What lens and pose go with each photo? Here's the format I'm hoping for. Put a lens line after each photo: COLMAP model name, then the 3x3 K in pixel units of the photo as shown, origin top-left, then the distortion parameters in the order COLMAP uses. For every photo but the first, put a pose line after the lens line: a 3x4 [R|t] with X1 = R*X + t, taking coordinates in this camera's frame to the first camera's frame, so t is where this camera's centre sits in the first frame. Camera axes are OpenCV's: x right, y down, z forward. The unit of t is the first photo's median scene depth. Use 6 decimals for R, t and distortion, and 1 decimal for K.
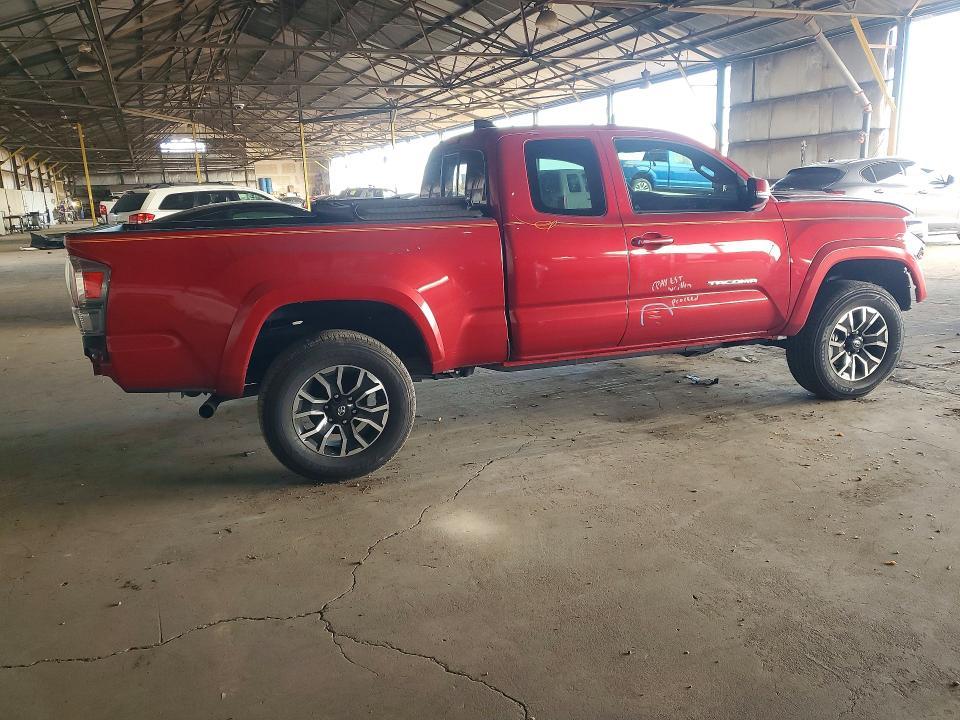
lens RADIAL K [[768.7, 0, 477.9], [0, 768.7, 363.7], [0, 0, 1]] dist [0.026403, 0.017061]
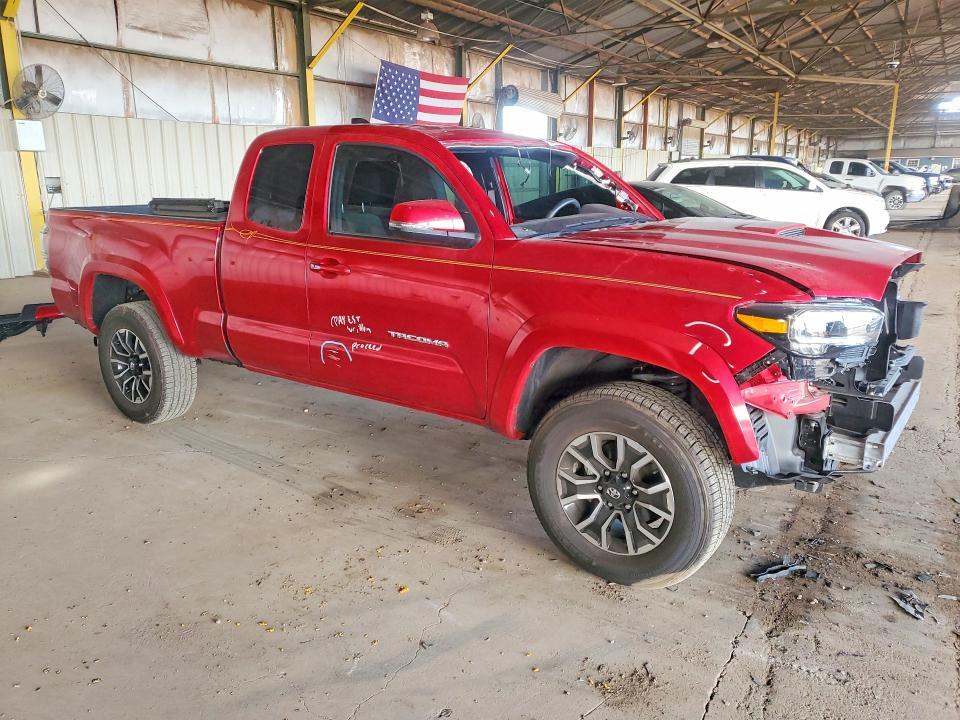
lens RADIAL K [[768.7, 0, 479.3], [0, 768.7, 359.0], [0, 0, 1]] dist [0.026403, 0.017061]
pose [[0.541848, 0.231471, -0.807974, 0.926821], [-0.197525, 0.969474, 0.145273, -0.198244], [0.816936, 0.080879, 0.571029, 0.605367]]
